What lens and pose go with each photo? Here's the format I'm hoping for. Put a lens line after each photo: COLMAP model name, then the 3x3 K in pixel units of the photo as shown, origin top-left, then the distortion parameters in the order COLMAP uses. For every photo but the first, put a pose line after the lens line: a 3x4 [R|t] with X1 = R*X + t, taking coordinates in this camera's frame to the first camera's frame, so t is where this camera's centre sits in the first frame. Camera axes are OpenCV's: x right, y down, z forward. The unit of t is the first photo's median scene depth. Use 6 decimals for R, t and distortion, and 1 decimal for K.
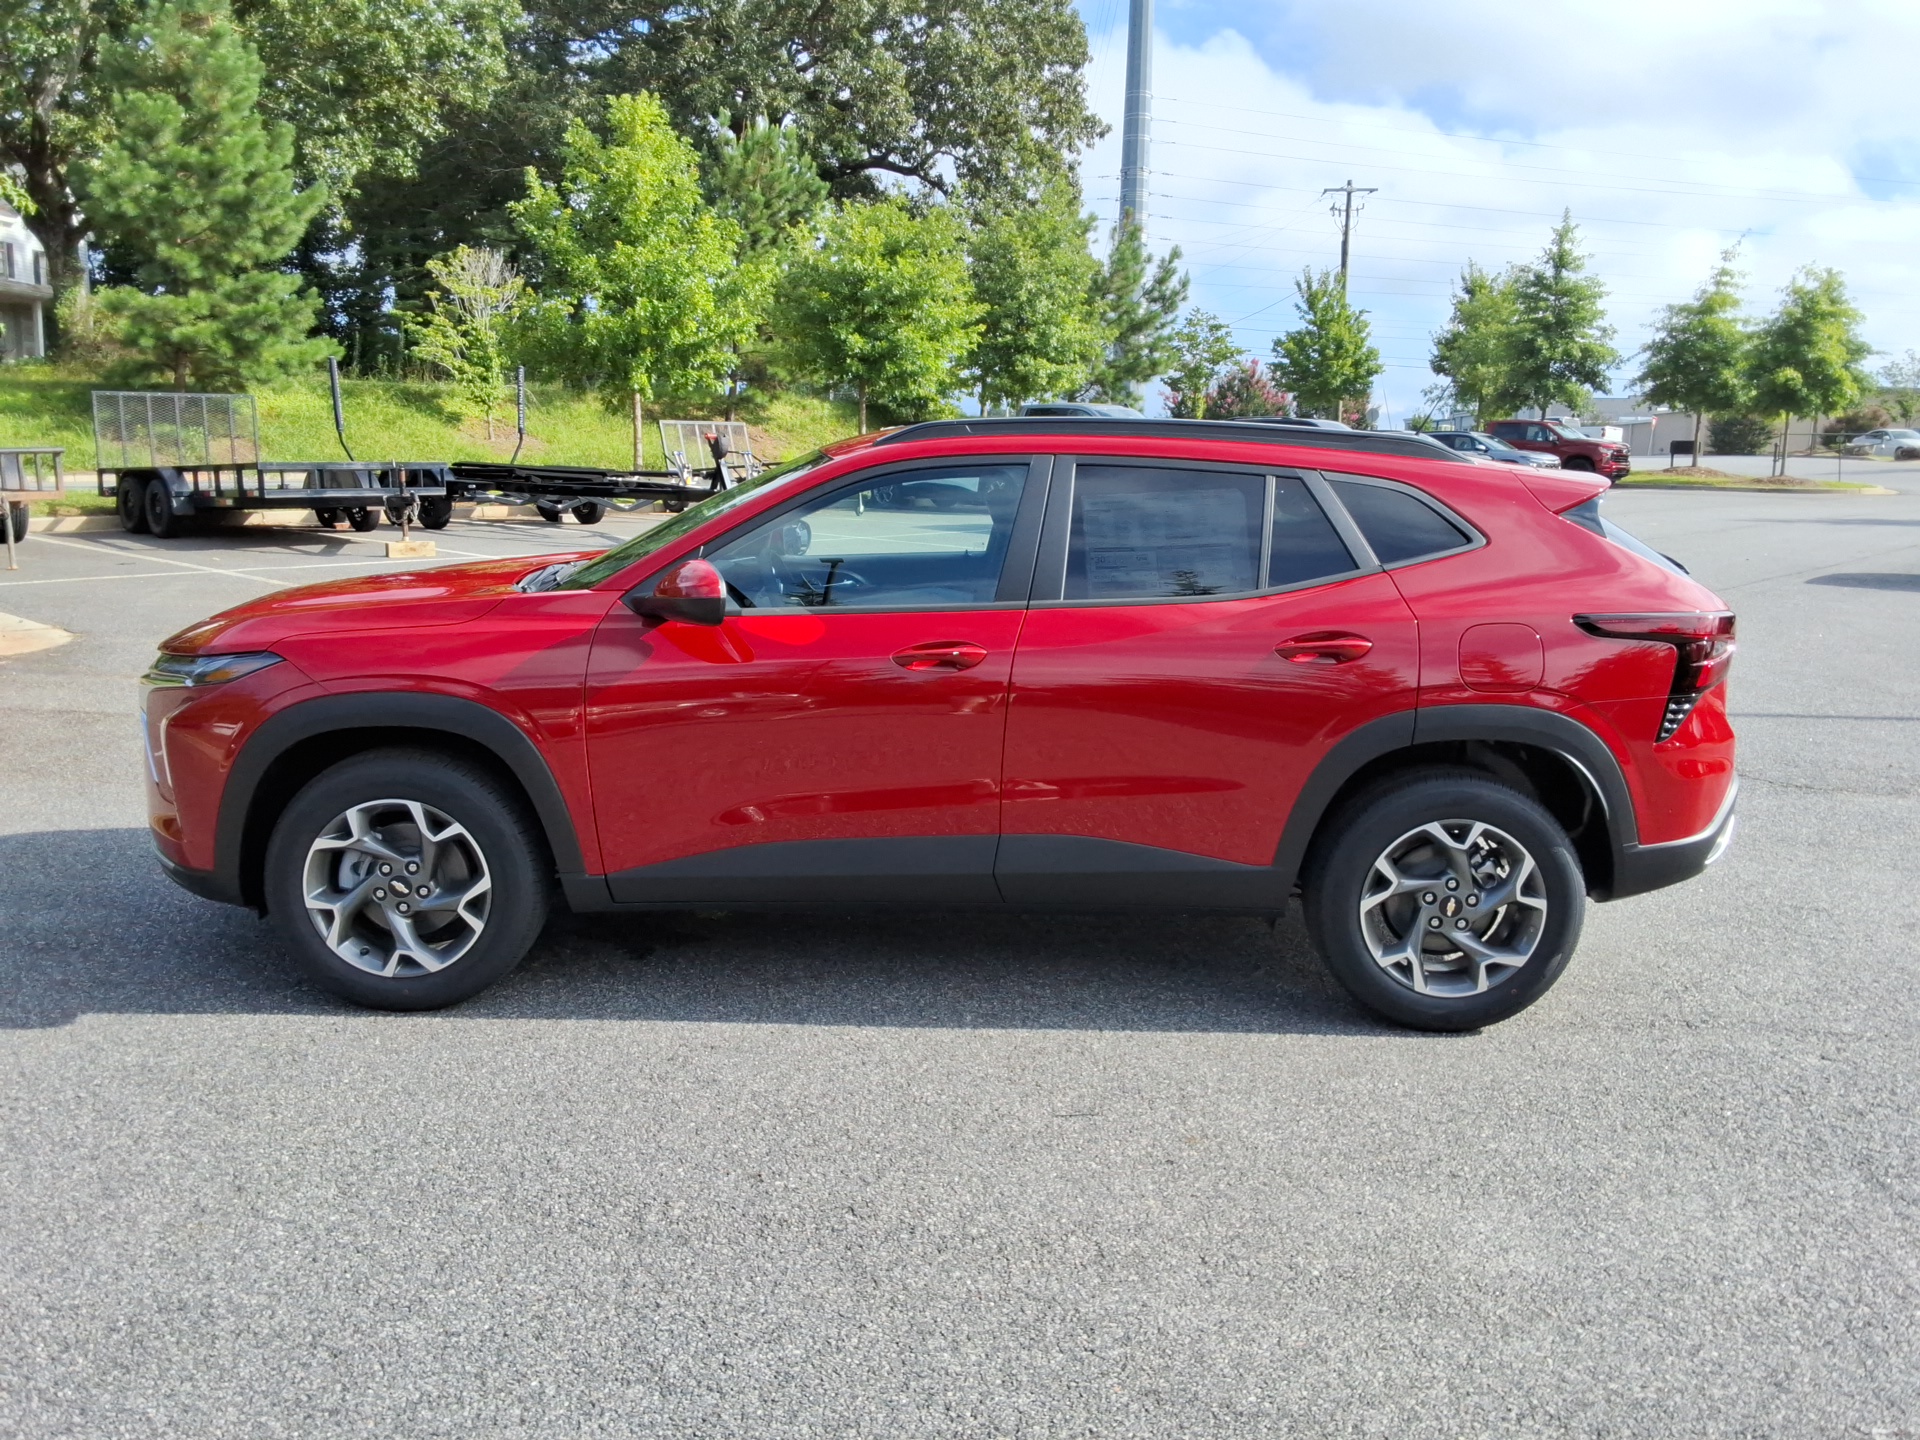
lens RADIAL K [[1538.5, 0, 956.4], [0, 1538.5, 711.6], [0, 0, 1]] dist [0.098828, -0.161928]
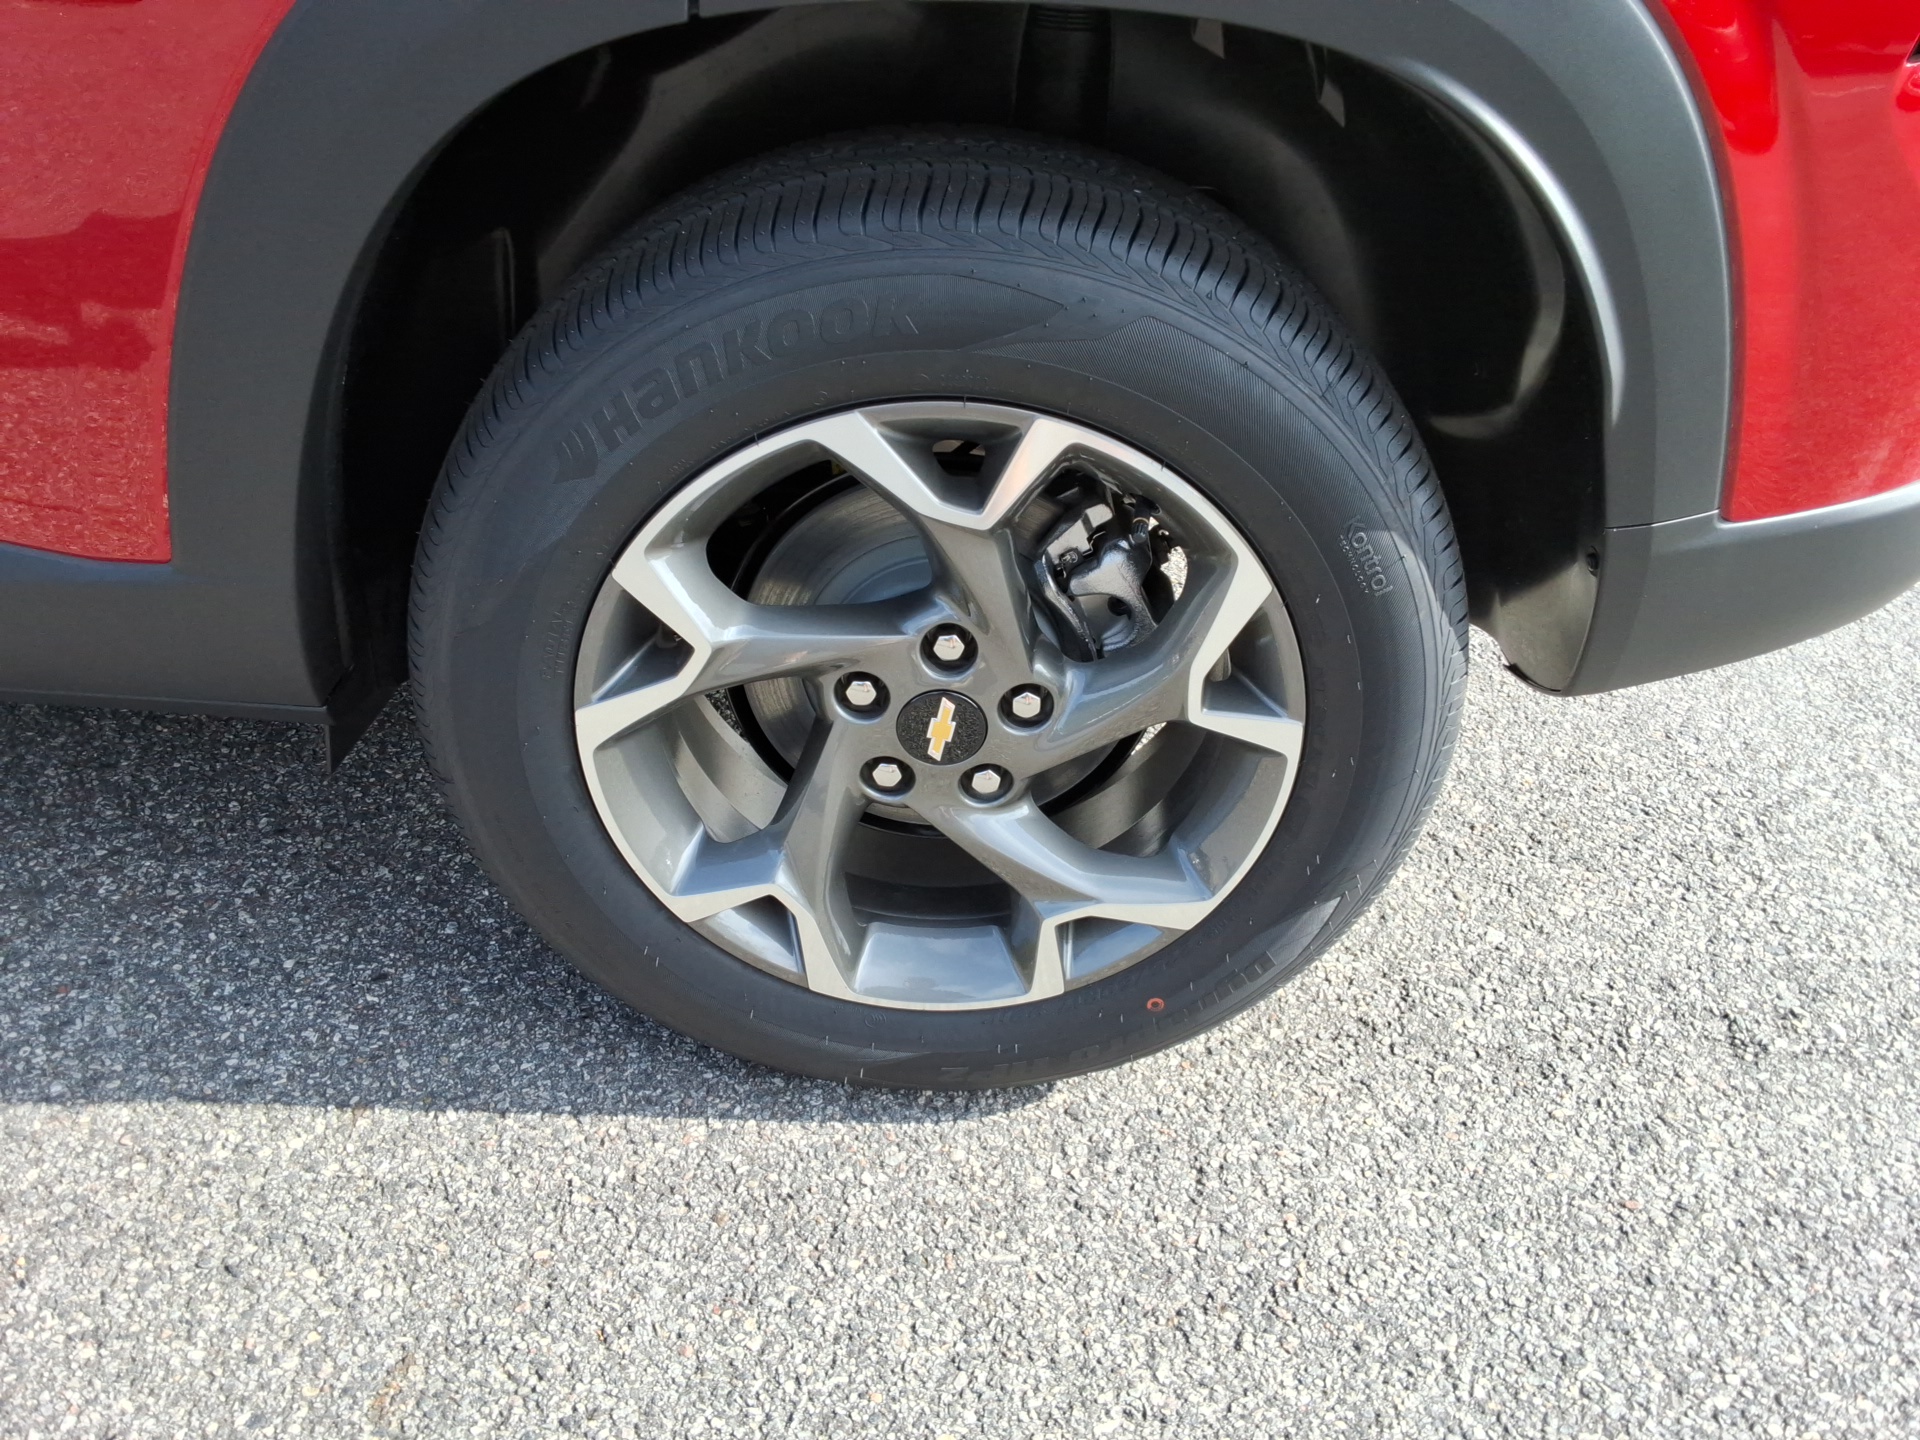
lens RADIAL K [[1538.5, 0, 959.4], [0, 1538.5, 721.5], [0, 0, 1]] dist [0.098828, -0.161928]
pose [[0.998602, 0.021137, 0.048448, 0.037826], [-0.038891, 0.914541, 0.402620, 0.002552], [-0.035798, -0.403941, 0.914084, 0.093776]]
